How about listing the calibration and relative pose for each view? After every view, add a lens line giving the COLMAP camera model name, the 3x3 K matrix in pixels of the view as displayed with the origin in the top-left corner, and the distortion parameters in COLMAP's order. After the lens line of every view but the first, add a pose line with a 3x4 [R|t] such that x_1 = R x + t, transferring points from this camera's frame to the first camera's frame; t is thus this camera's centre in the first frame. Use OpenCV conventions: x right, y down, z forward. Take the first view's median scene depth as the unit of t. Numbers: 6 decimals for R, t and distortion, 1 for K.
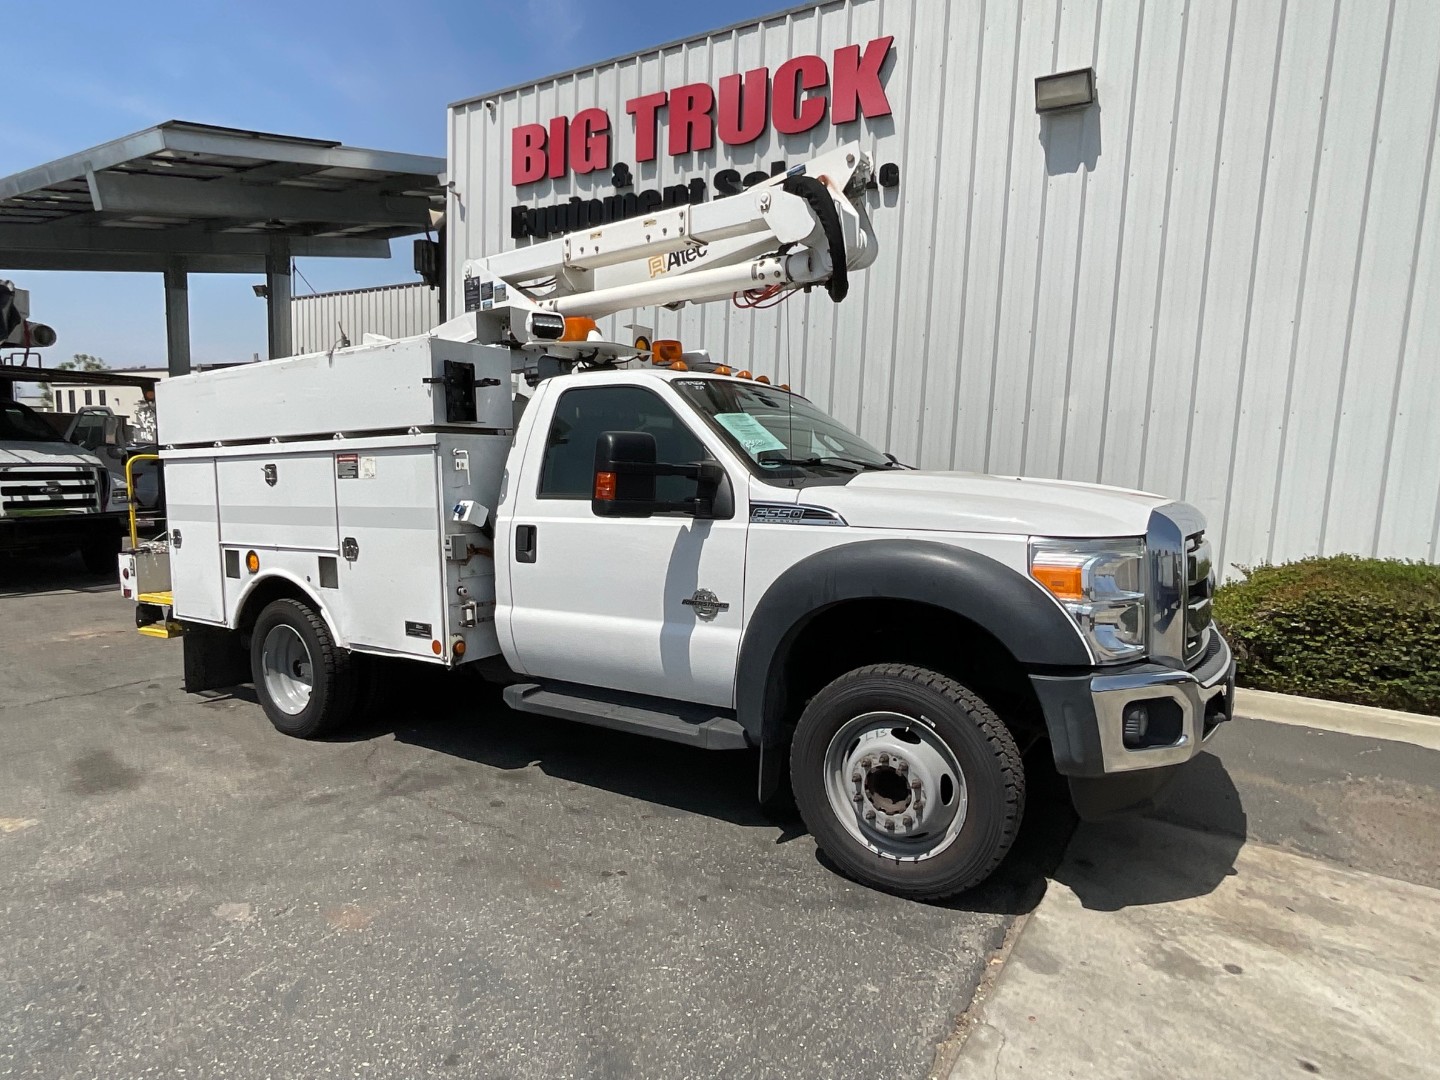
lens RADIAL K [[816.2, 0, 720.0], [0, 816.2, 540.0], [0, 0, 1]] dist [-0.008862, 0.000447]
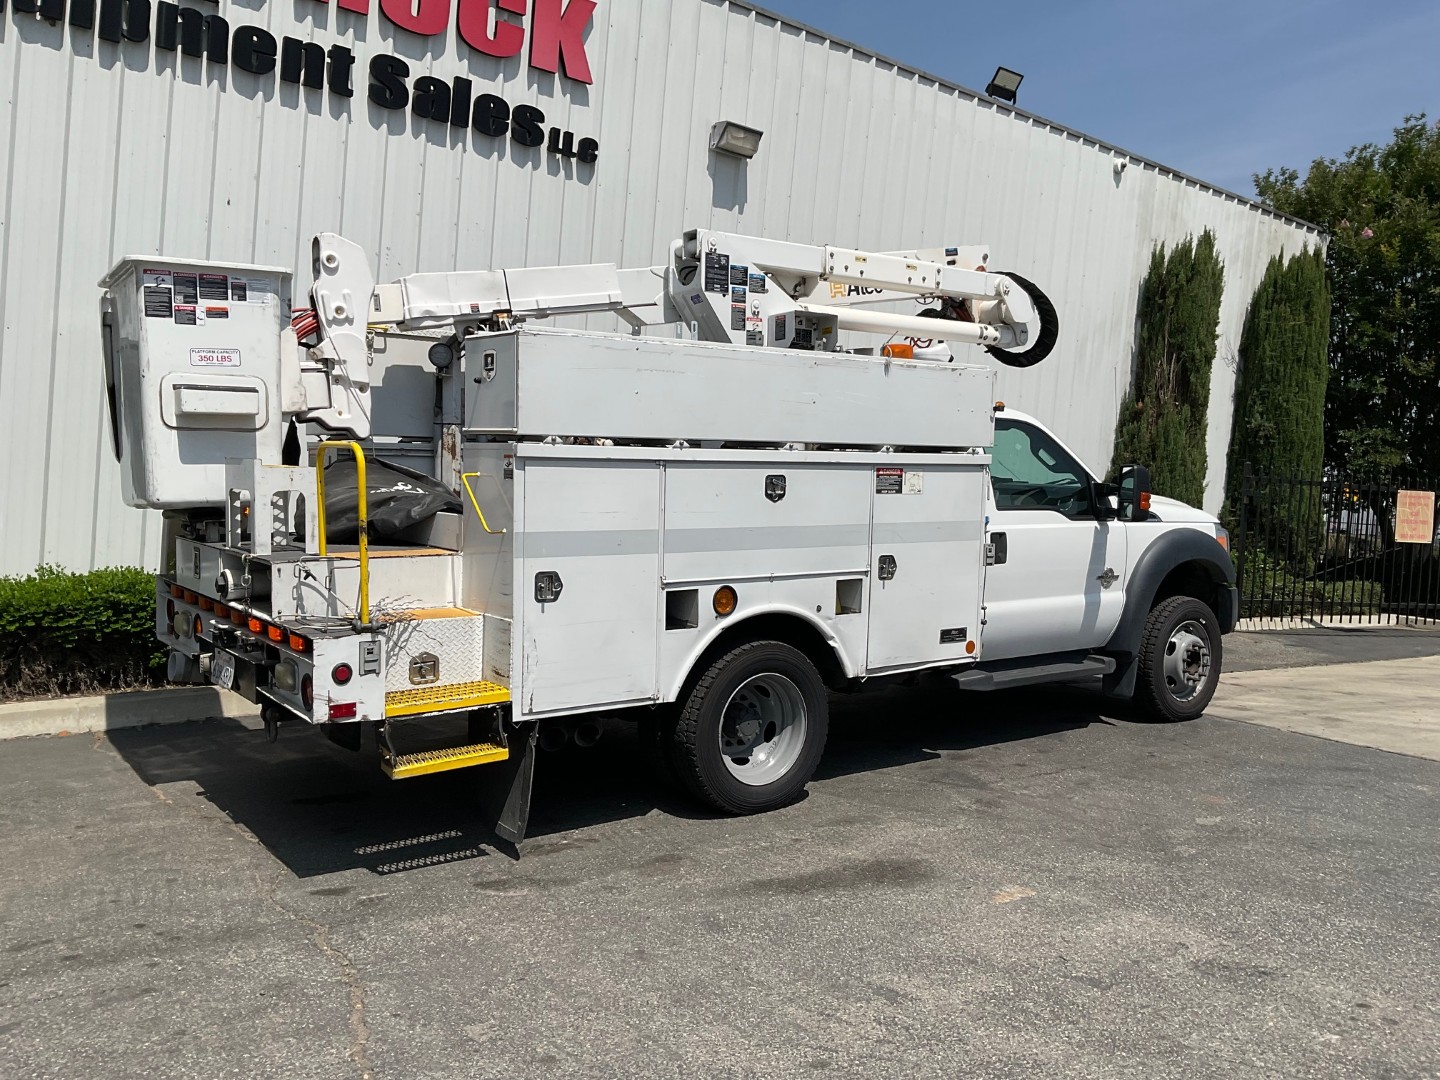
lens RADIAL K [[1190.4, 0, 717.4], [0, 1190.4, 534.6], [0, 0, 1]] dist [0.103049, -0.215199]
pose [[0.351101, -0.043663, 0.935319, -1.551130], [0.046190, 0.998504, 0.029274, -0.065500], [-0.935197, 0.032924, 0.352593, 0.586788]]
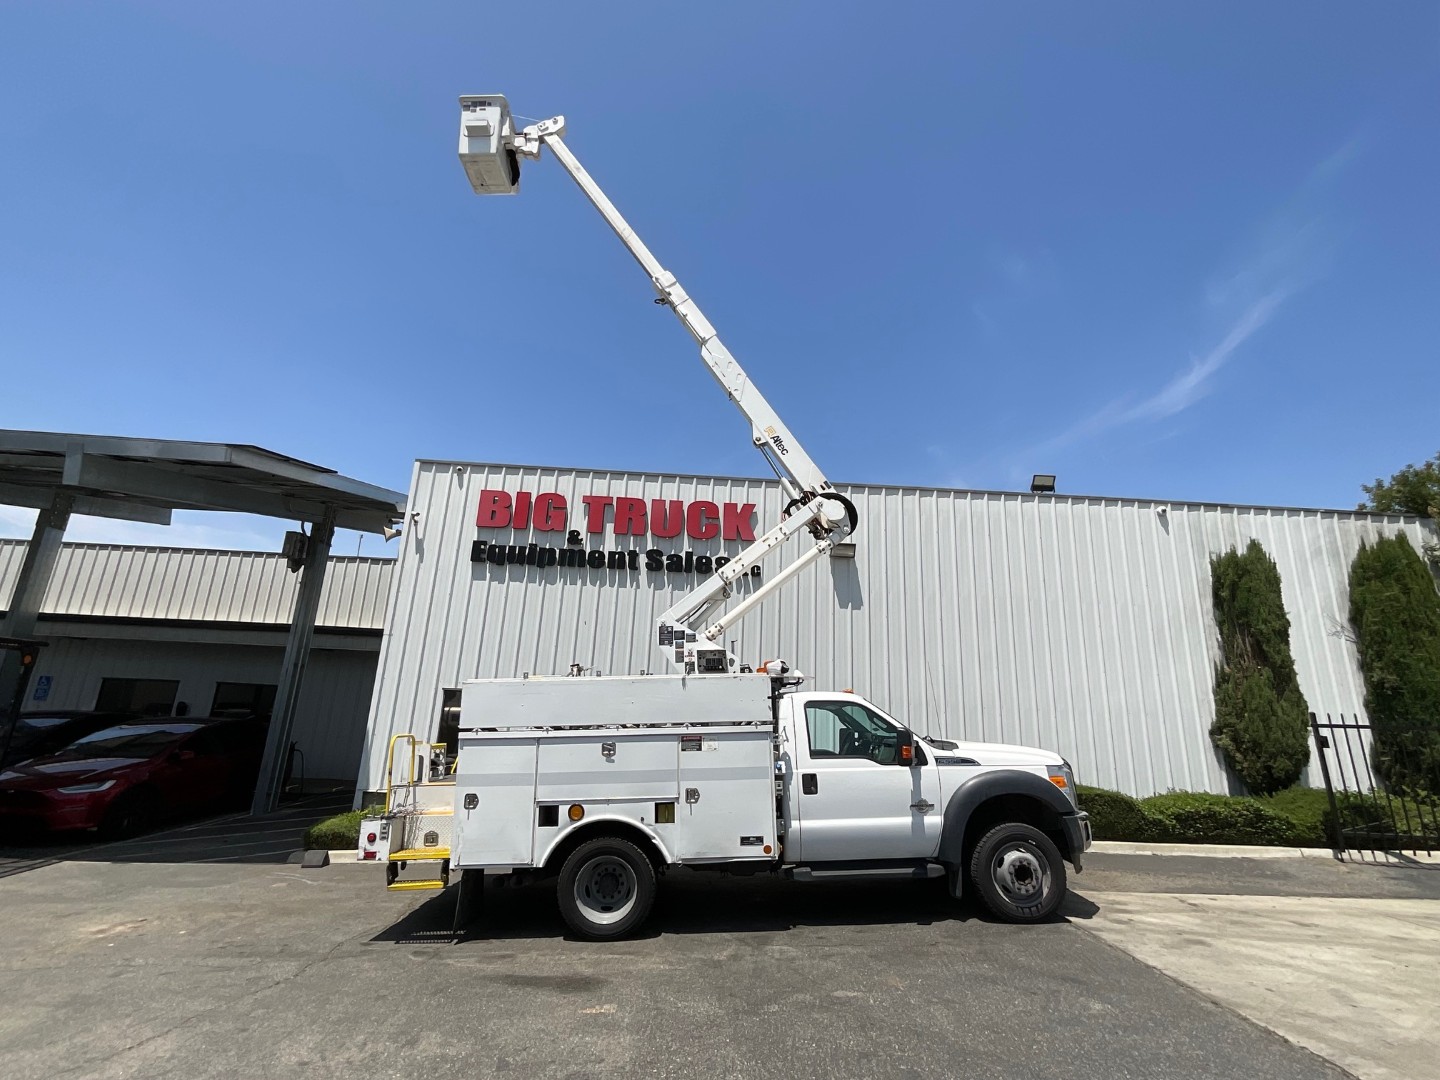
lens RADIAL K [[642.9, 0, 721.5], [0, 642.9, 543.3], [0, 0, 1]] dist [-0.013075, 0.009475]
pose [[0.821708, 0.147178, 0.550576, -1.022051], [0.053613, 0.941831, -0.331782, -0.030434], [-0.567381, 0.302146, 0.766020, -0.169511]]
